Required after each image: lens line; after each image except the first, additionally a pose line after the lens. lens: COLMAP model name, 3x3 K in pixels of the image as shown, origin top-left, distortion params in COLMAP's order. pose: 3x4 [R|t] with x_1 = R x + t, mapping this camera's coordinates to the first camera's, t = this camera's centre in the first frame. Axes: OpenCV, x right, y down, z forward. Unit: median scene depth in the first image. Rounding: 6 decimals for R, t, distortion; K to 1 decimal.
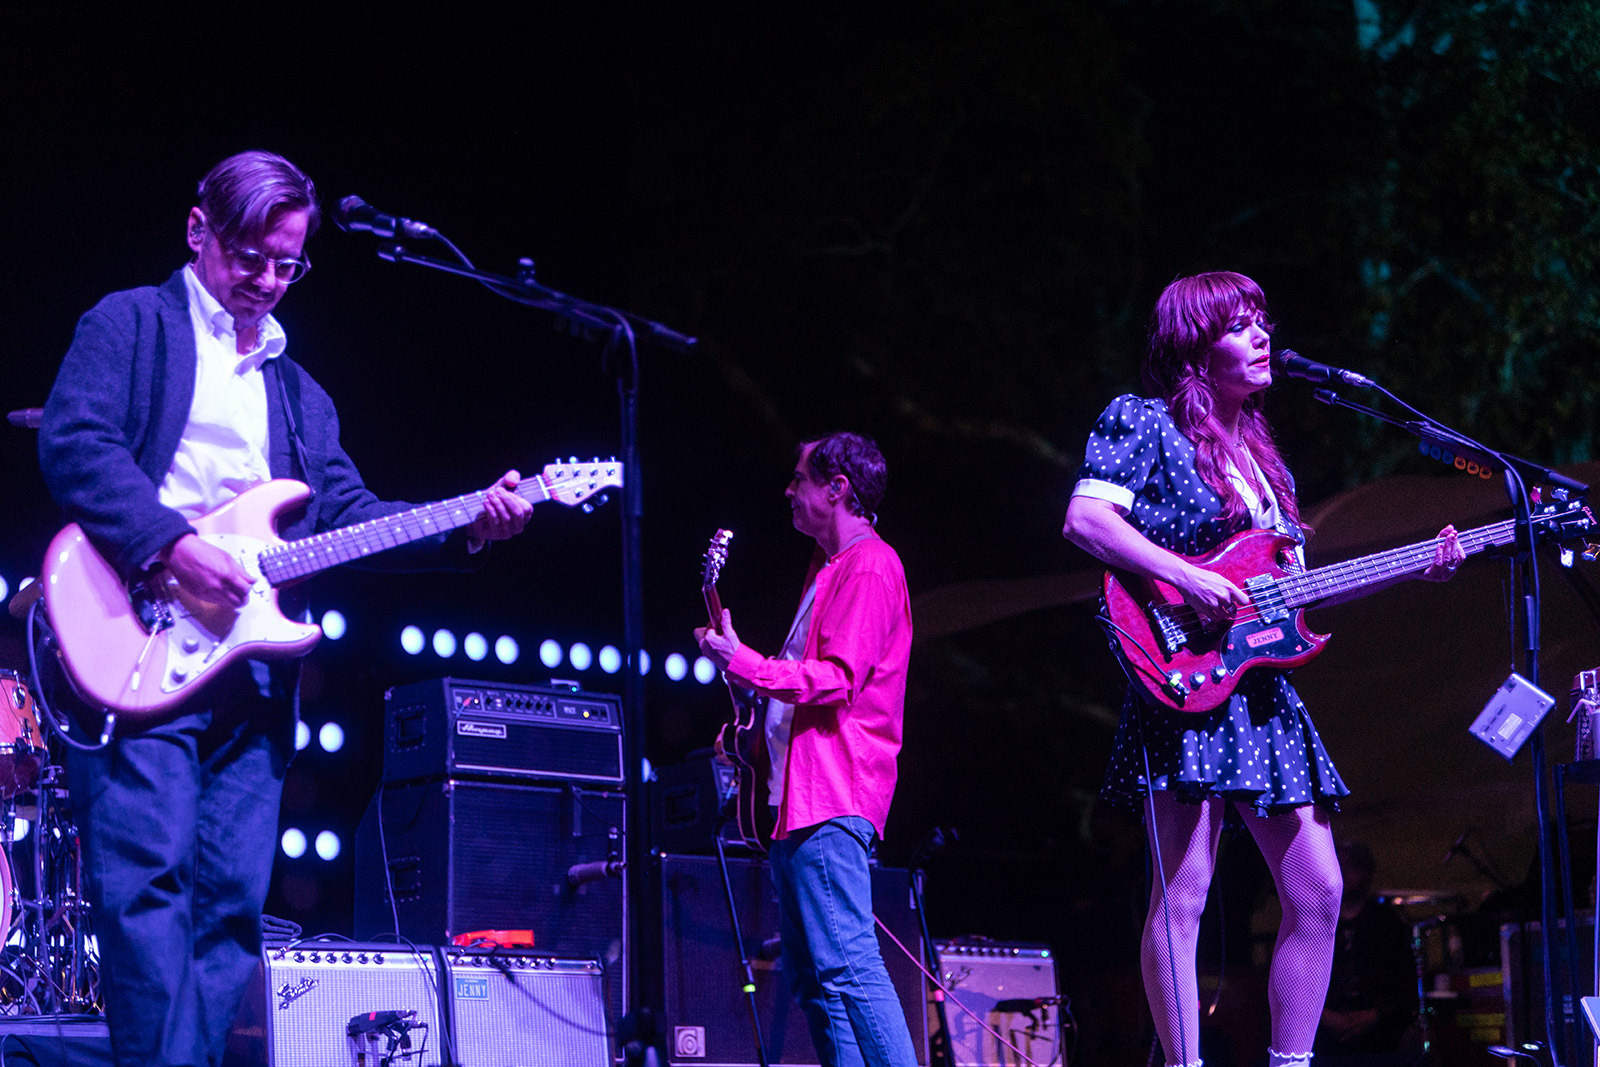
lens RADIAL K [[3208.4, 0, 800.0], [0, 3208.4, 533.5], [0, 0, 1]] dist [0.075638, -0.307292]
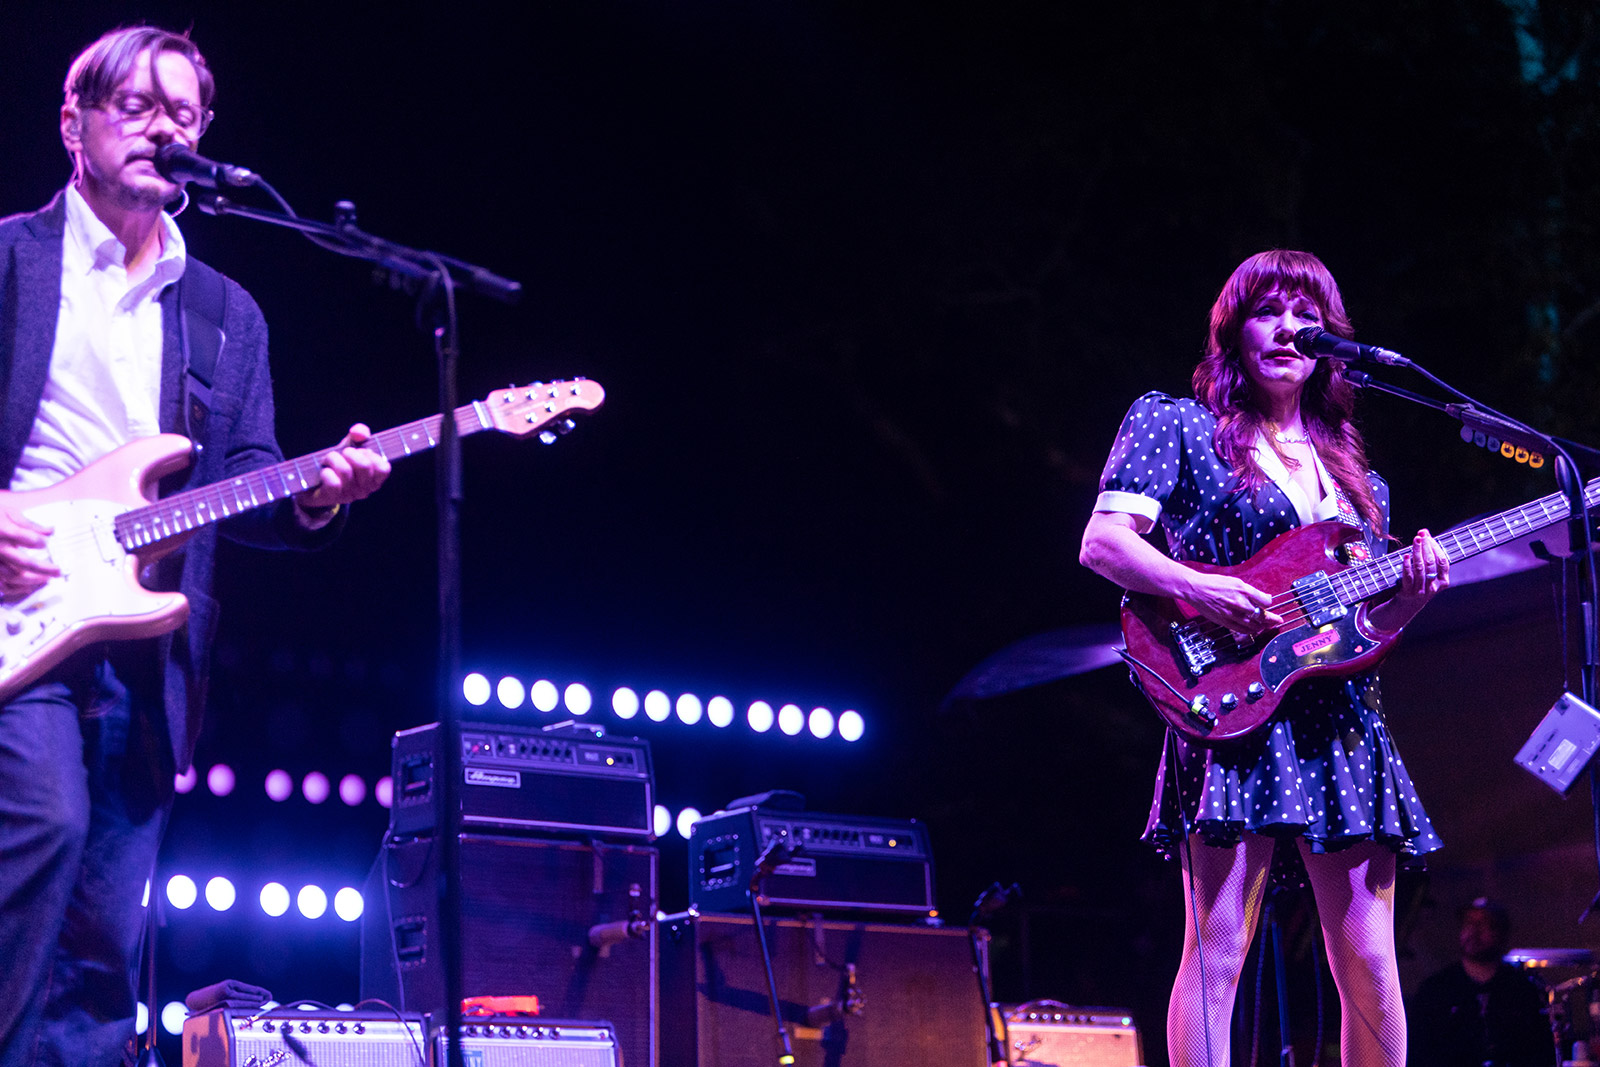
lens RADIAL K [[3208.4, 0, 800.0], [0, 3208.4, 533.5], [0, 0, 1]] dist [0.075638, -0.307292]
pose [[0.998388, -0.010329, -0.055815, 0.046572], [0.009233, 0.999760, -0.019871, 0.011436], [0.056006, 0.019324, 0.998243, 0.095395]]
